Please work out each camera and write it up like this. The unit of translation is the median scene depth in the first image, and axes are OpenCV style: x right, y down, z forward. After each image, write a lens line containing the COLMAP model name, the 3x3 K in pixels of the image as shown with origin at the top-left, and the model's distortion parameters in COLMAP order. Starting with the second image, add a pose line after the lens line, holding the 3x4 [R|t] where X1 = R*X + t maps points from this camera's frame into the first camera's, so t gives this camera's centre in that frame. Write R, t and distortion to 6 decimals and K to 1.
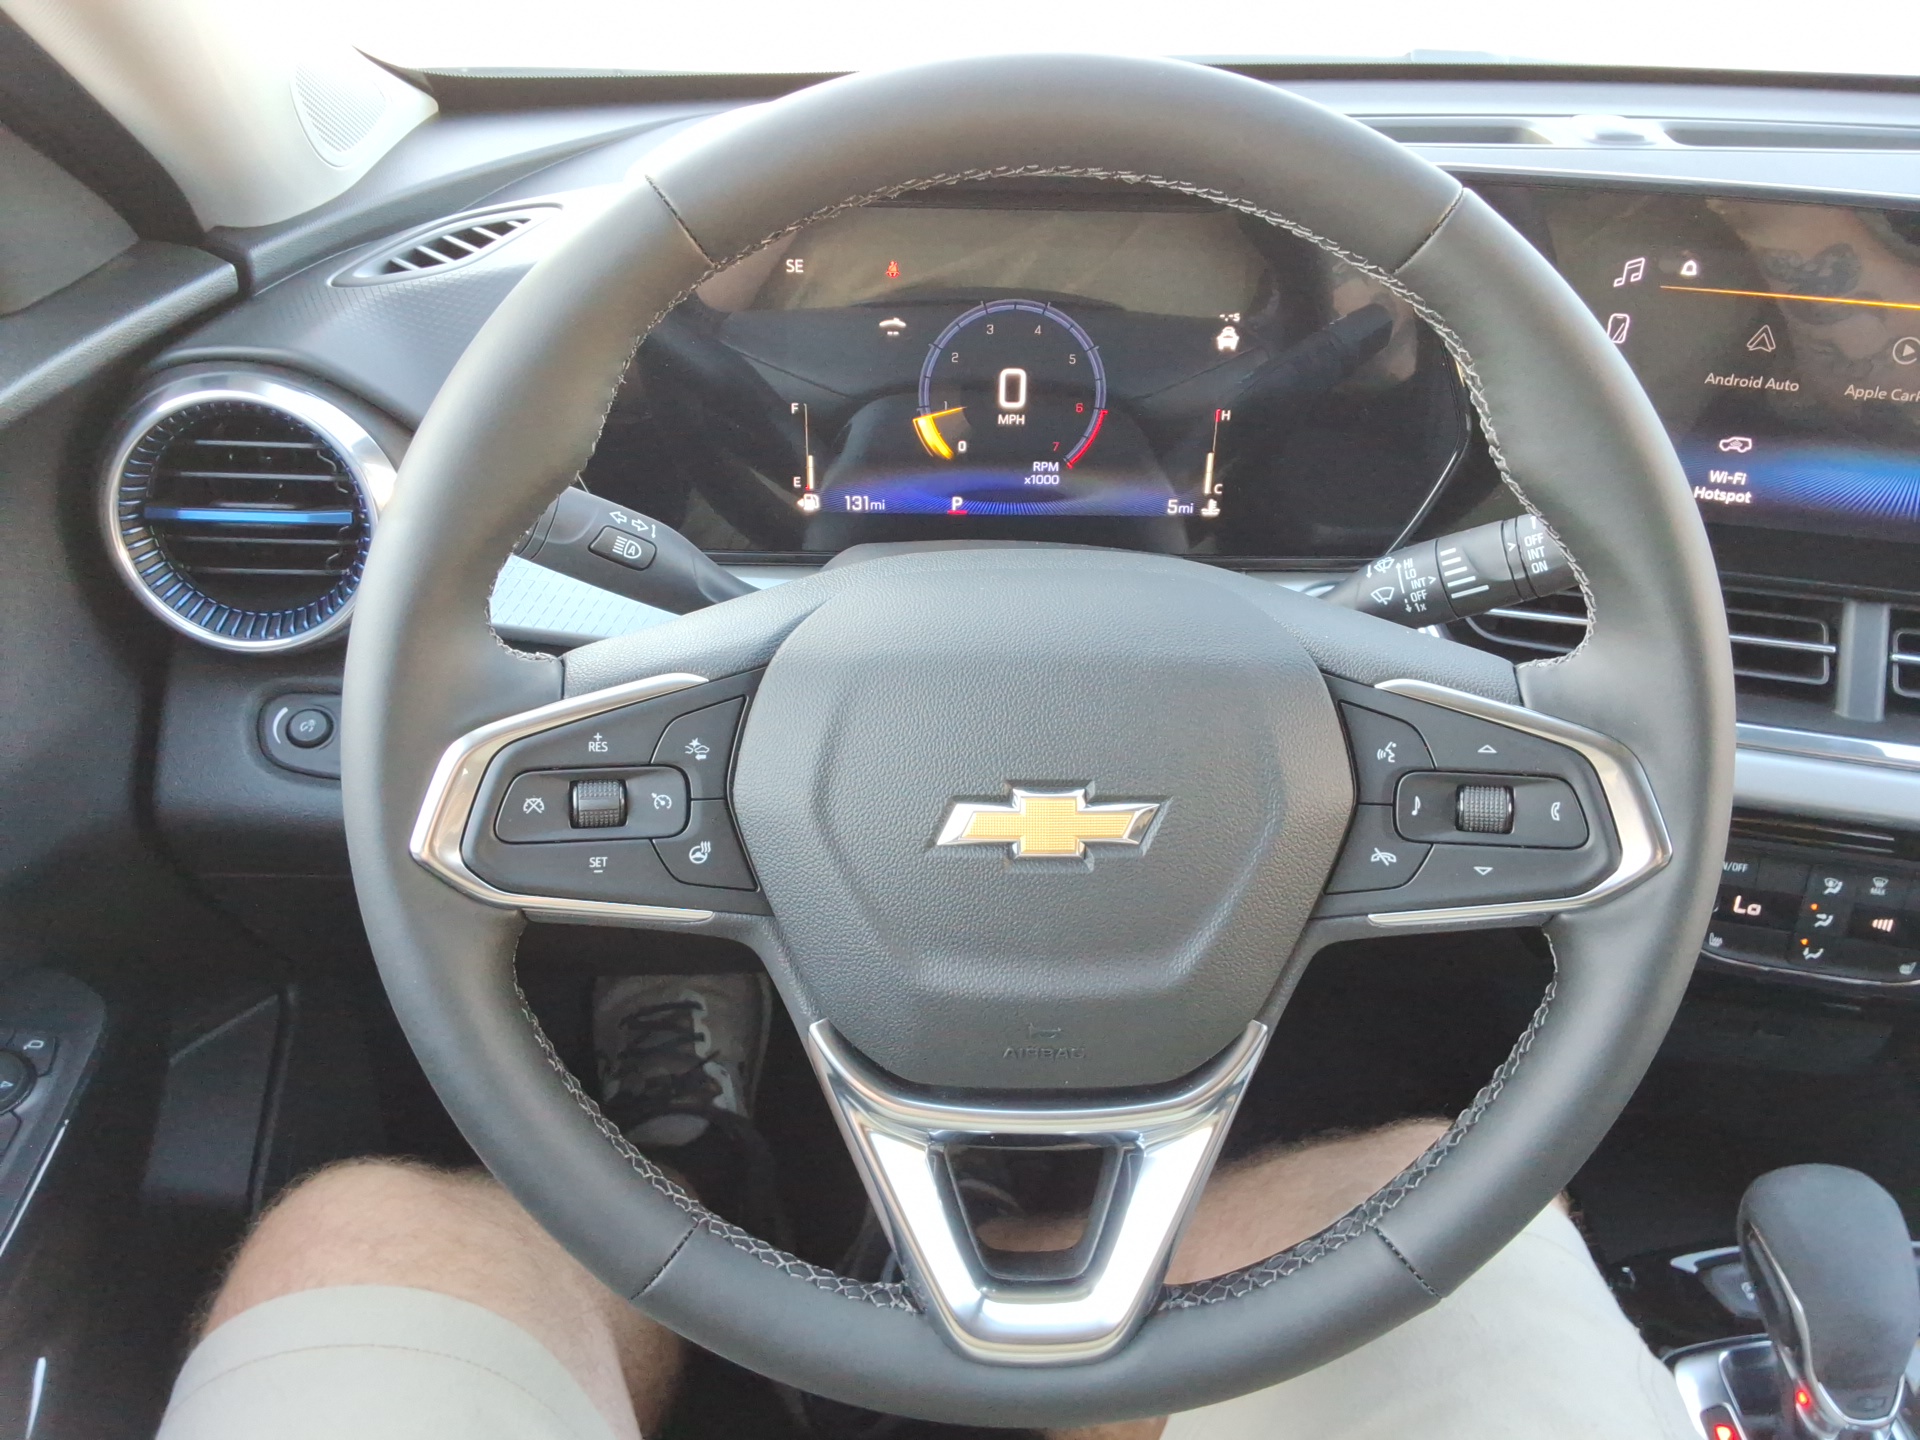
lens RADIAL K [[1579.9, 0, 972.2], [0, 1579.9, 714.5], [0, 0, 1]] dist [0.159851, -0.263320]
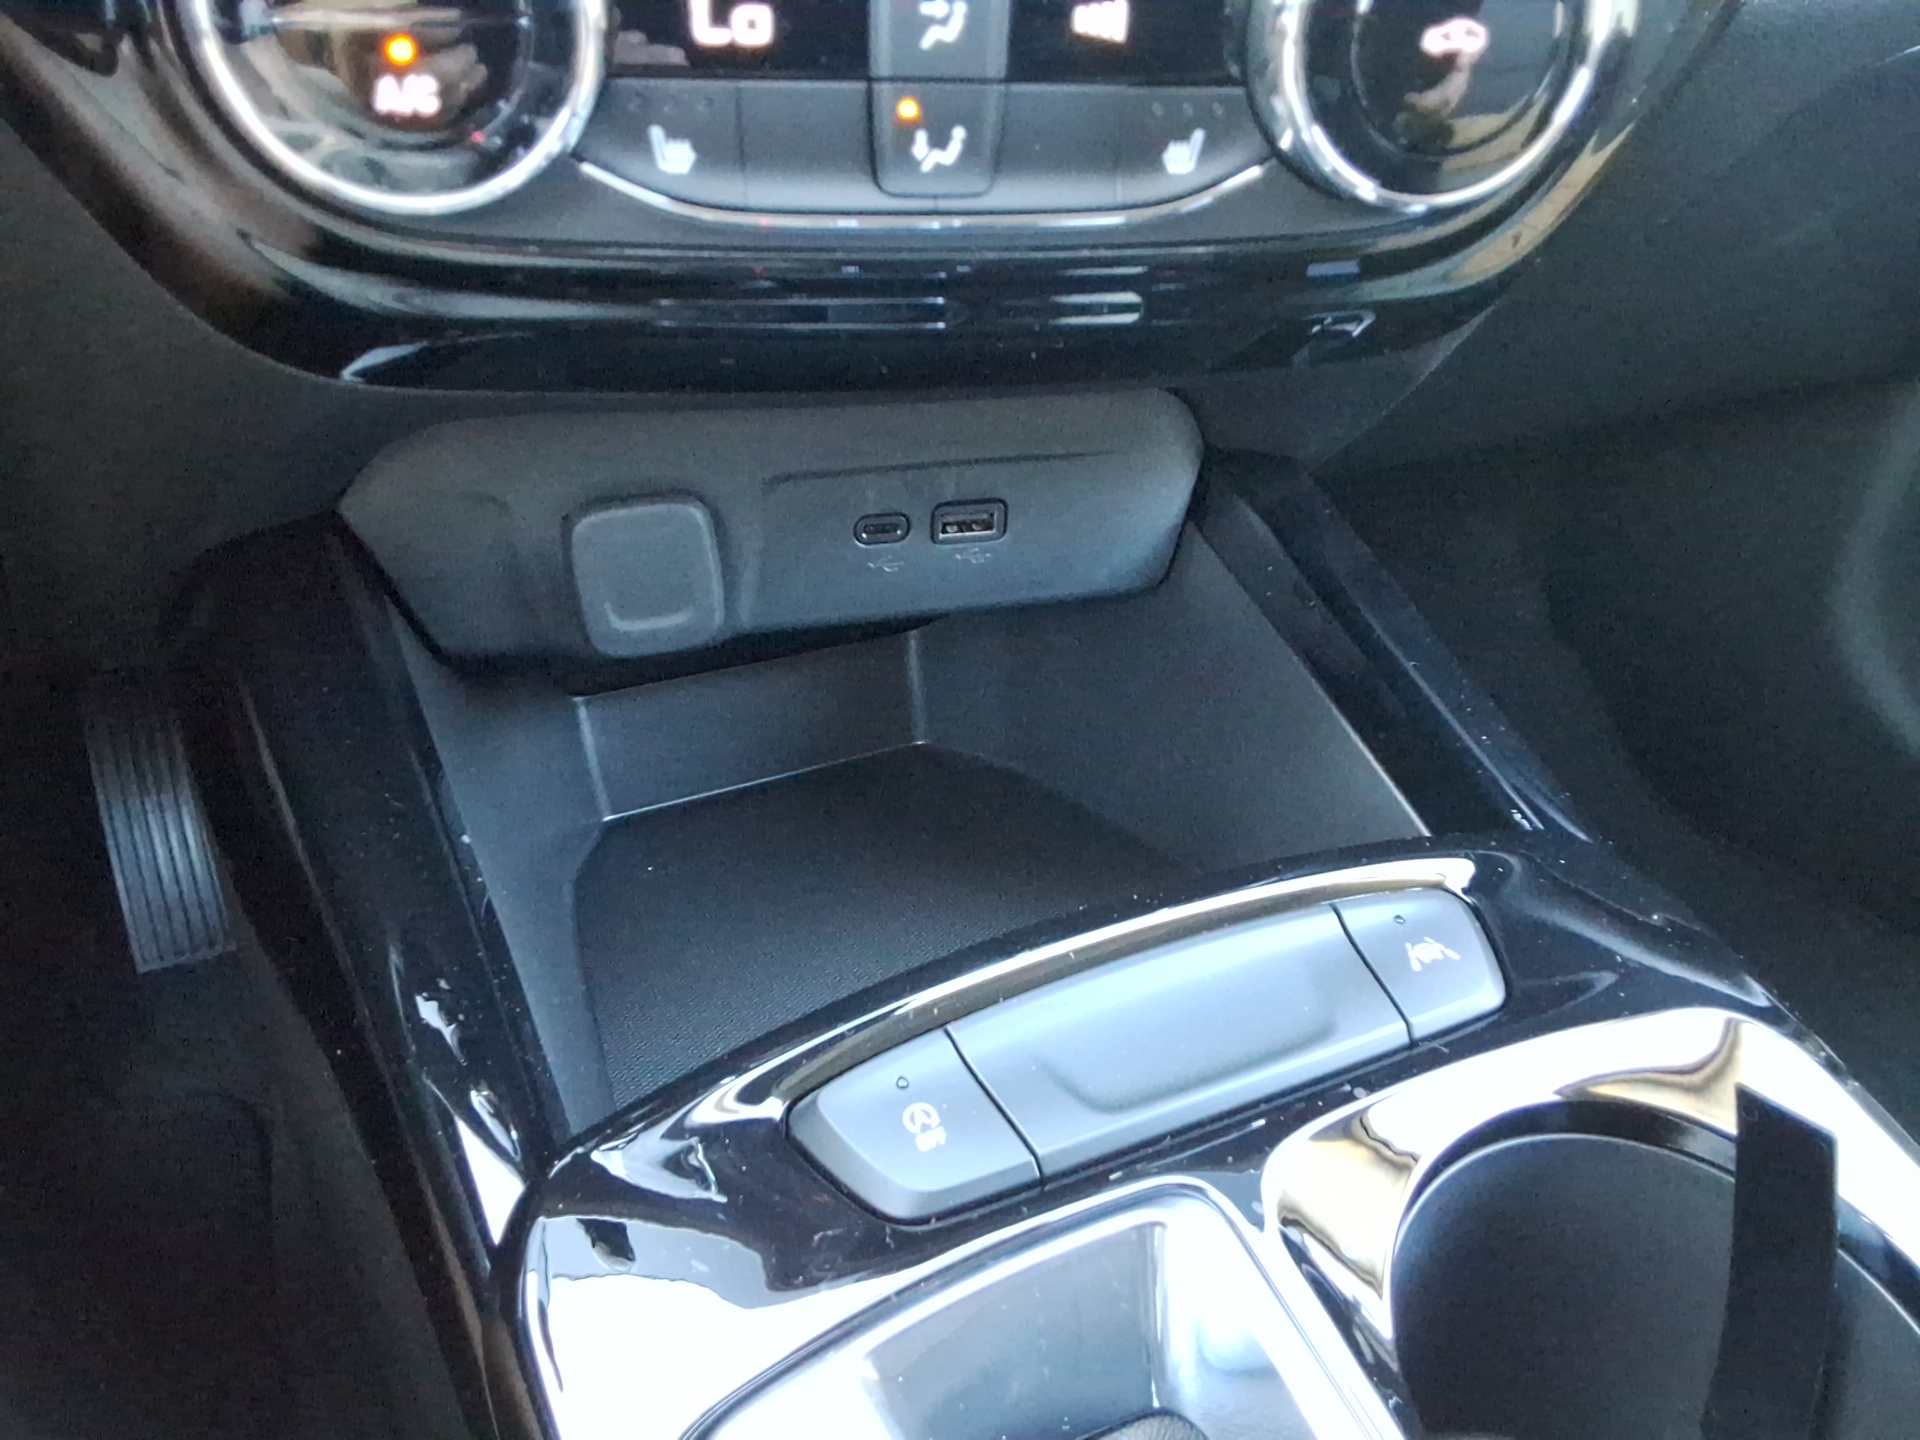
lens RADIAL K [[1526.2, 0, 975.5], [0, 1526.2, 735.1], [0, 0, 1]] dist [0.104019, -0.157523]
pose [[0.918595, -0.217457, 0.329994, 0.418302], [0.164469, 0.969611, 0.181121, 0.225836], [-0.359352, -0.112103, 0.926444, 0.725455]]
